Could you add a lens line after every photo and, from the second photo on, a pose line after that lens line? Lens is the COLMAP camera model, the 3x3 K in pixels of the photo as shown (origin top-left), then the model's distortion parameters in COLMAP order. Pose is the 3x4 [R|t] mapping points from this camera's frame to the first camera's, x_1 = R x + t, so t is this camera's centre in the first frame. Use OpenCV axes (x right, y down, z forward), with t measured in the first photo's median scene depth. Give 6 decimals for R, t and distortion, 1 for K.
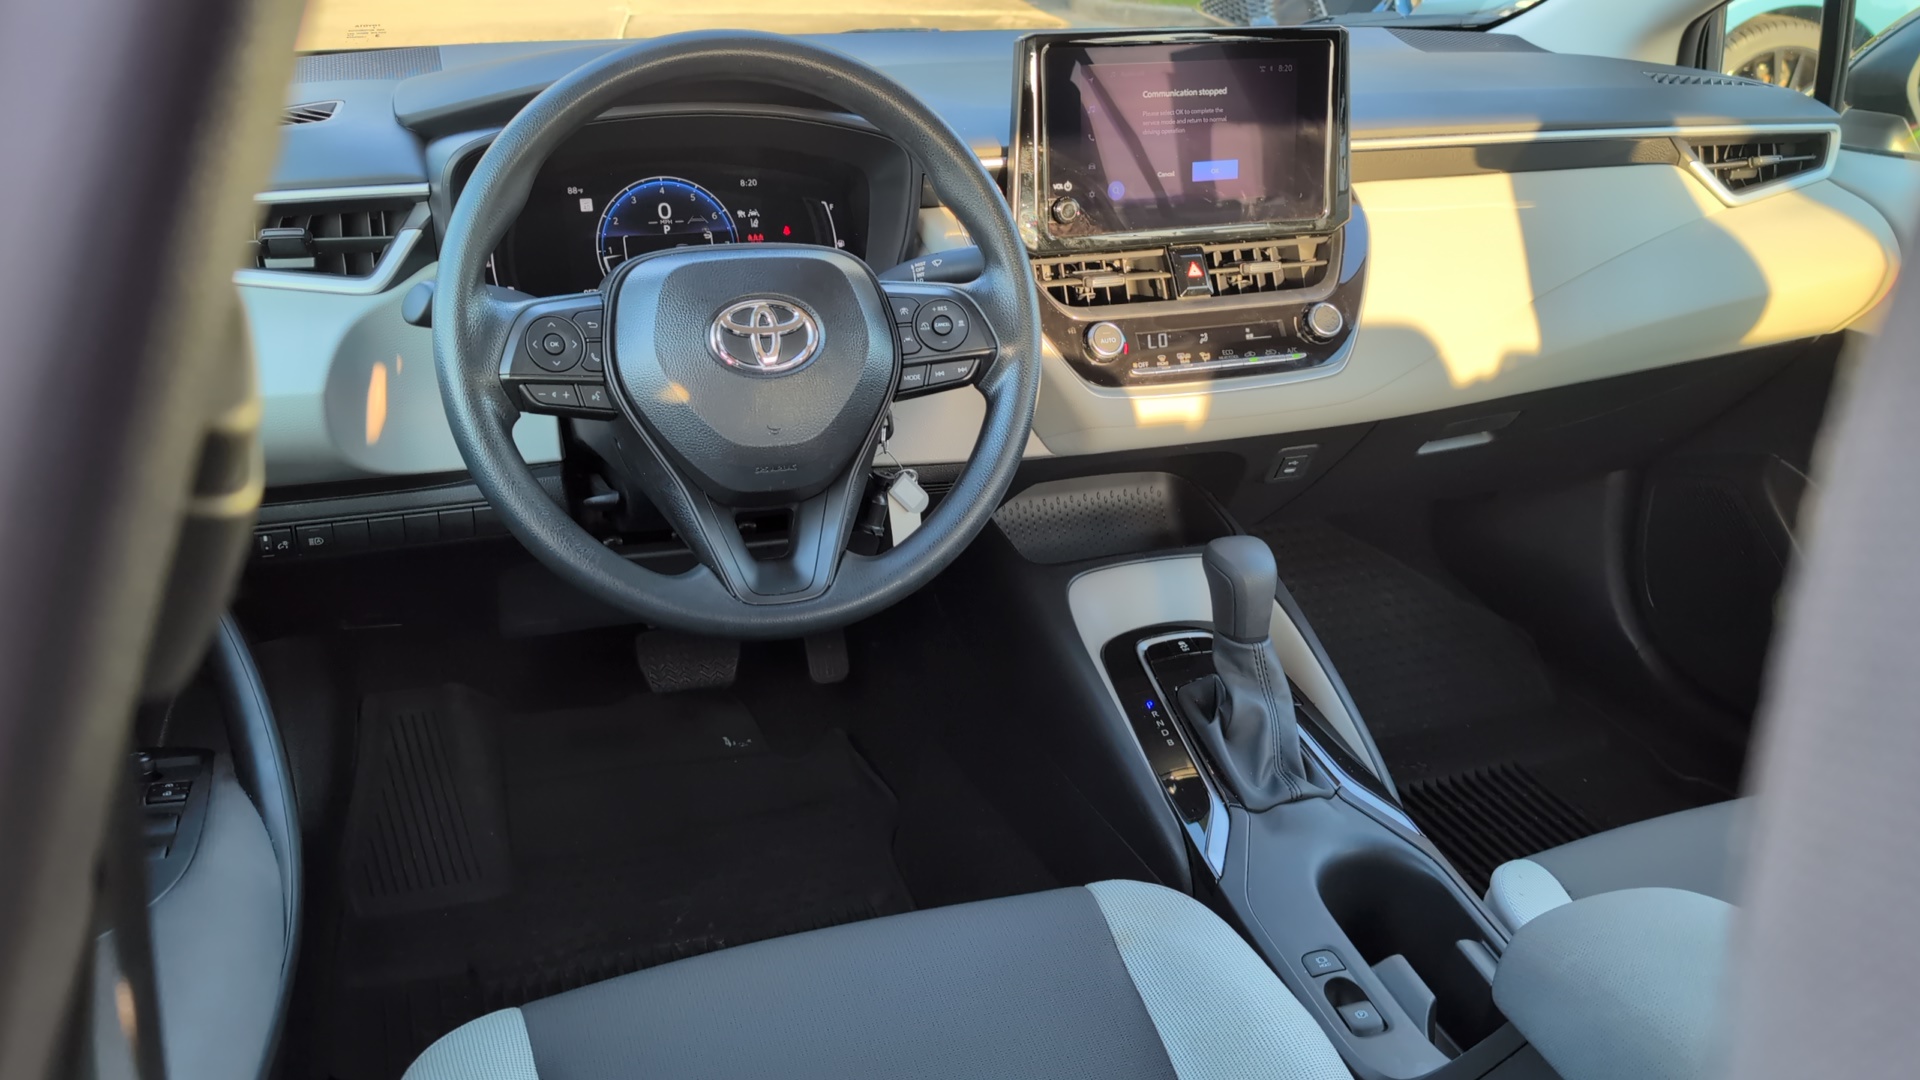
lens RADIAL K [[1602.0, 0, 965.4], [0, 1602.0, 539.4], [0, 0, 1]] dist [0.013636, -0.011814]
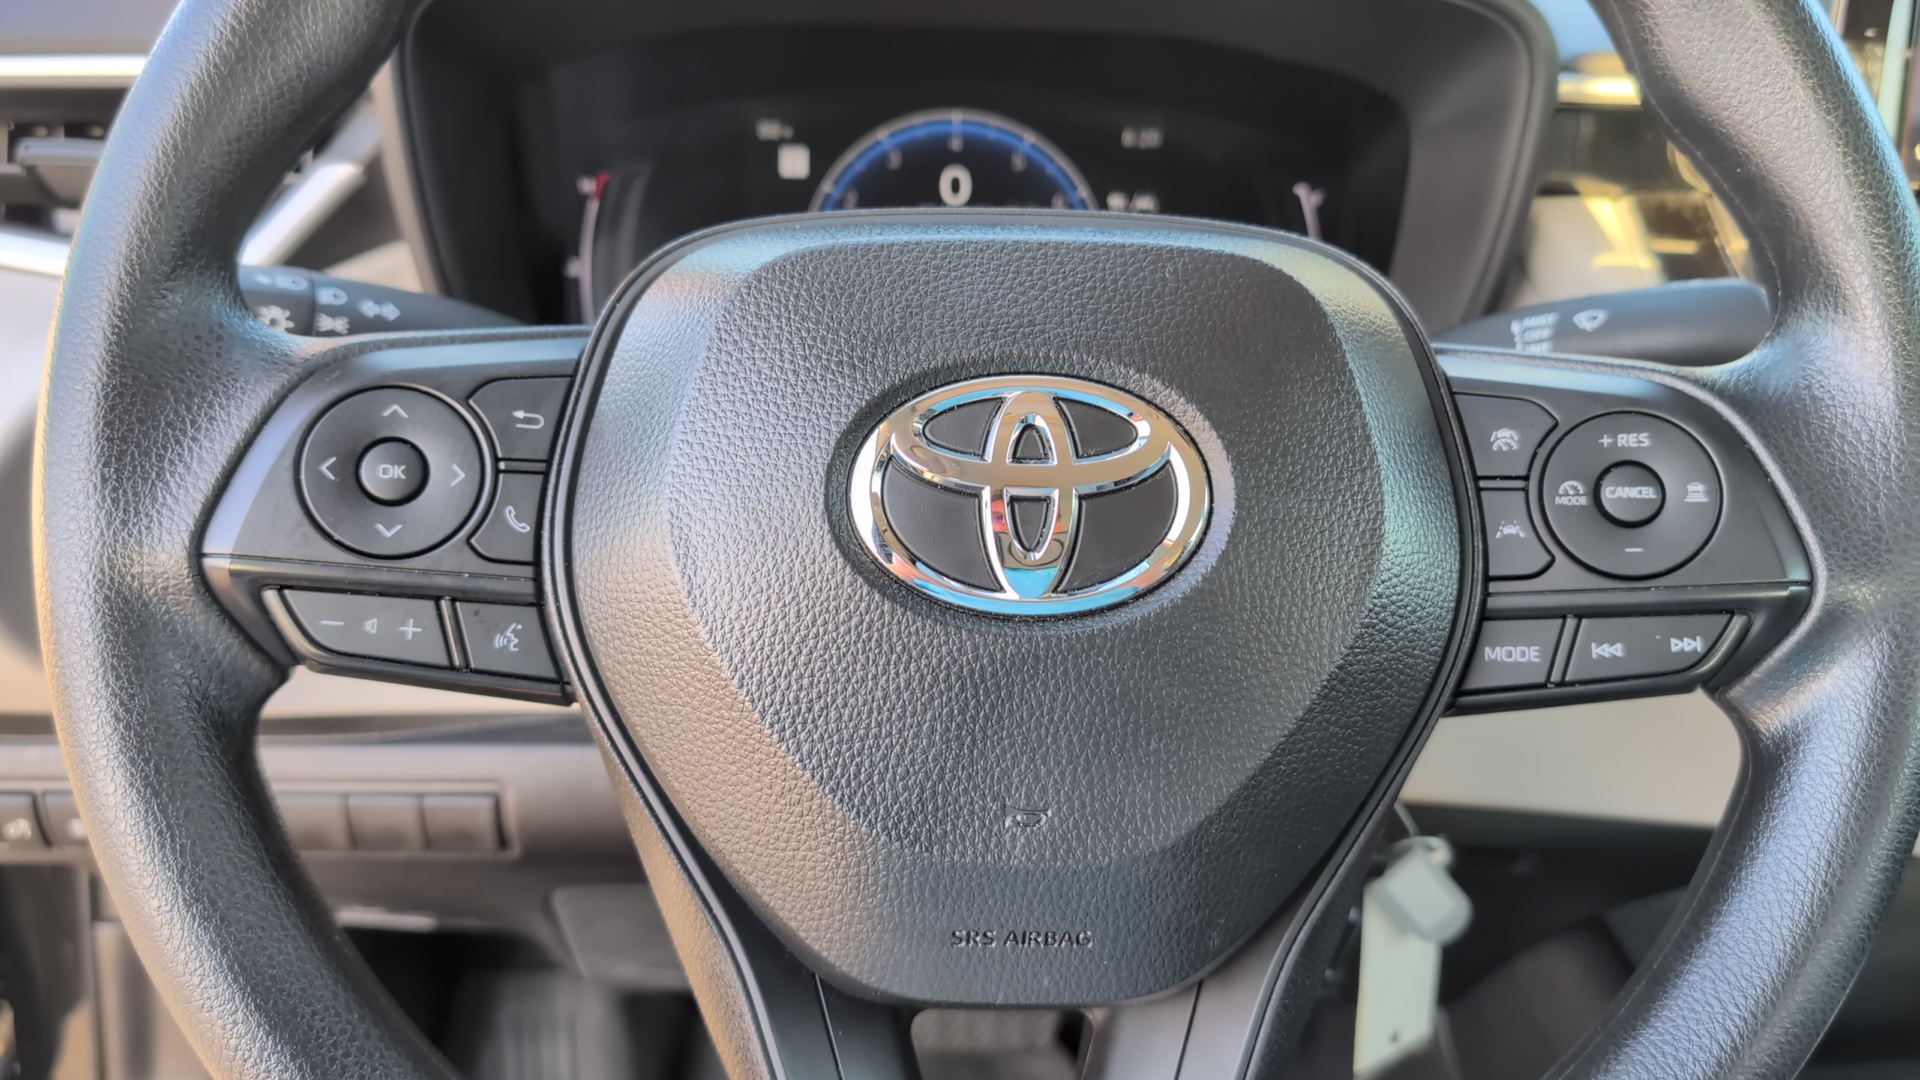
lens RADIAL K [[1602.0, 0, 965.4], [0, 1602.0, 539.4], [0, 0, 1]] dist [0.013636, -0.011814]
pose [[0.954632, 0.090417, -0.283730, -0.048241], [-0.104191, 0.993983, -0.033805, -0.101623], [0.278966, 0.061833, 0.958308, 0.671419]]
